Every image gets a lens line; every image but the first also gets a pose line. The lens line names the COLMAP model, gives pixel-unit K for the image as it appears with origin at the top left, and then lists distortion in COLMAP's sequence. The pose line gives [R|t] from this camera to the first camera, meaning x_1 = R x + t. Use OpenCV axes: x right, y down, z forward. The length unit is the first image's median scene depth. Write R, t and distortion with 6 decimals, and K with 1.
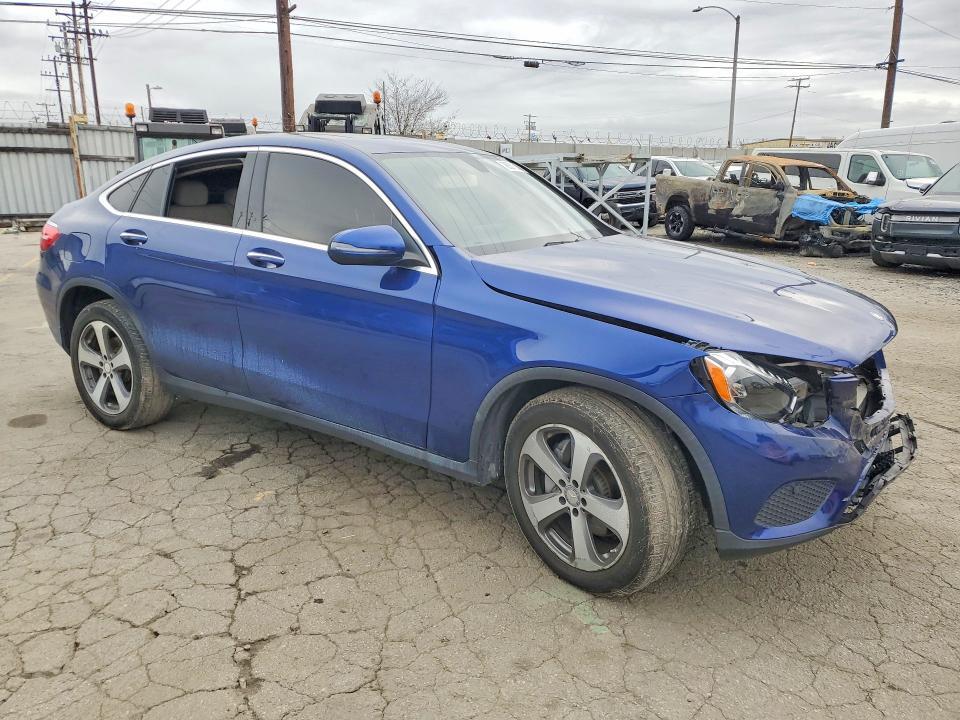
lens RADIAL K [[717.4, 0, 476.3], [0, 717.4, 362.9], [0, 0, 1]] dist [0.027020, -0.009608]
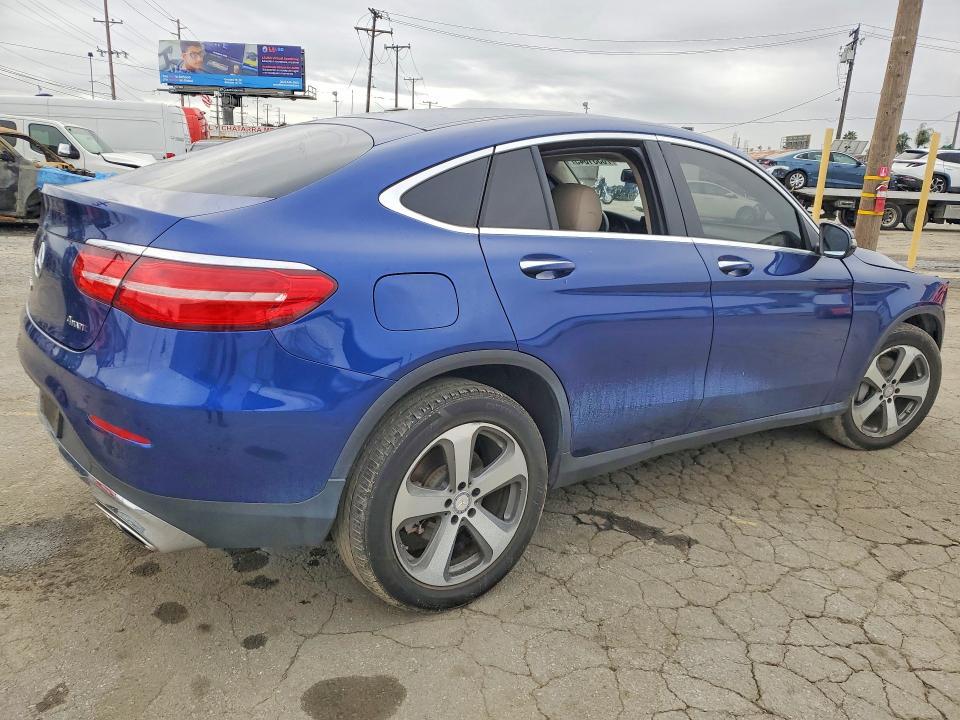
lens RADIAL K [[717.4, 0, 477.0], [0, 717.4, 357.9], [0, 0, 1]] dist [0.027020, -0.009608]
pose [[0.348494, -0.220914, 0.910905, -1.113571], [0.189335, 0.968387, 0.162418, -0.215079], [-0.917989, 0.115864, 0.379304, 0.859777]]
